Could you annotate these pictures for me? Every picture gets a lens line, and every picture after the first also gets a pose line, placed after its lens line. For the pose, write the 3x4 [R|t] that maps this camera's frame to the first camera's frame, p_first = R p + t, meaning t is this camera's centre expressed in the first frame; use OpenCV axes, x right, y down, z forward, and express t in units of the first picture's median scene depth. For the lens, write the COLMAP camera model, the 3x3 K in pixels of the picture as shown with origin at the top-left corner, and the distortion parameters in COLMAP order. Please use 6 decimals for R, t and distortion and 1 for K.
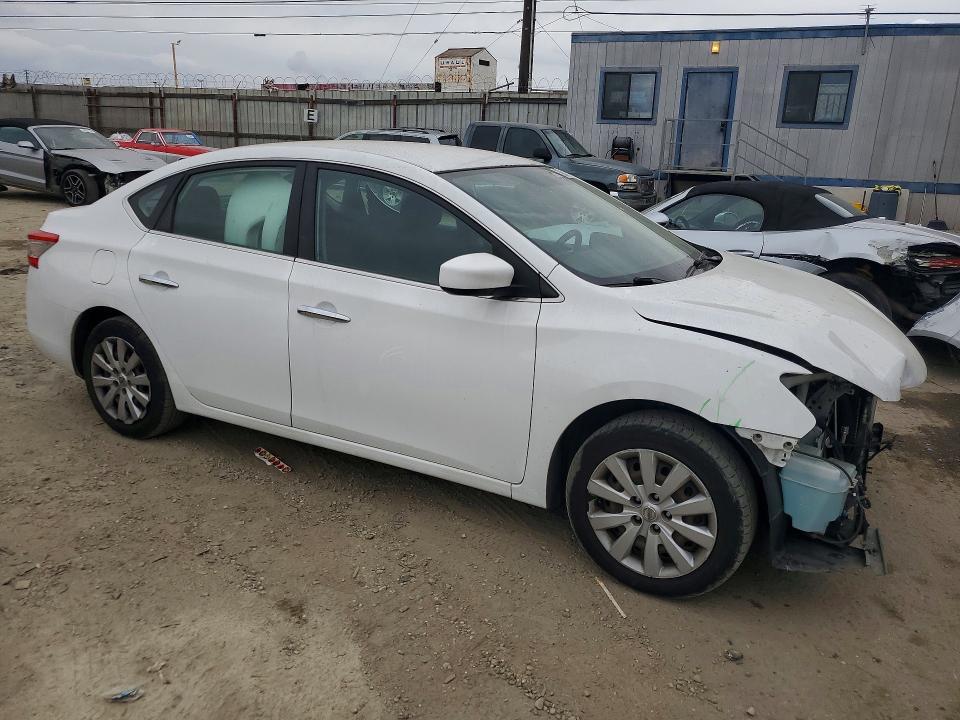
lens RADIAL K [[747.7, 0, 485.9], [0, 747.7, 368.5], [0, 0, 1]] dist [0.009357, 0.017085]
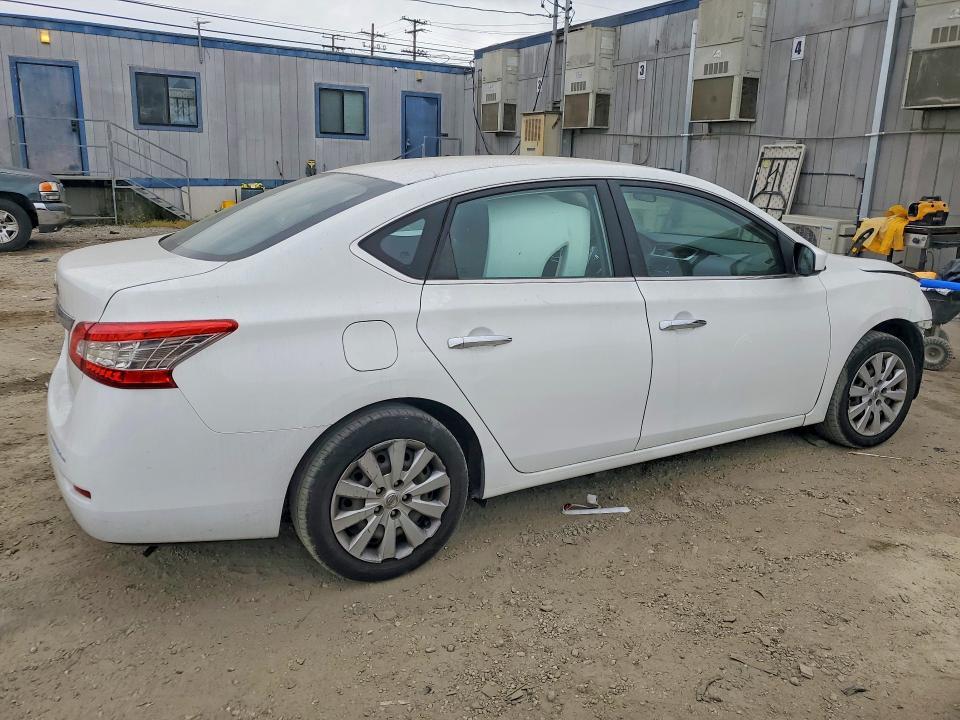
lens RADIAL K [[747.7, 0, 485.4], [0, 747.7, 350.7], [0, 0, 1]] dist [0.009357, 0.017085]
pose [[0.528150, -0.226378, 0.818419, -0.286010], [0.242187, 0.963935, 0.110337, -0.051089], [-0.813881, 0.139936, 0.563929, 0.150493]]
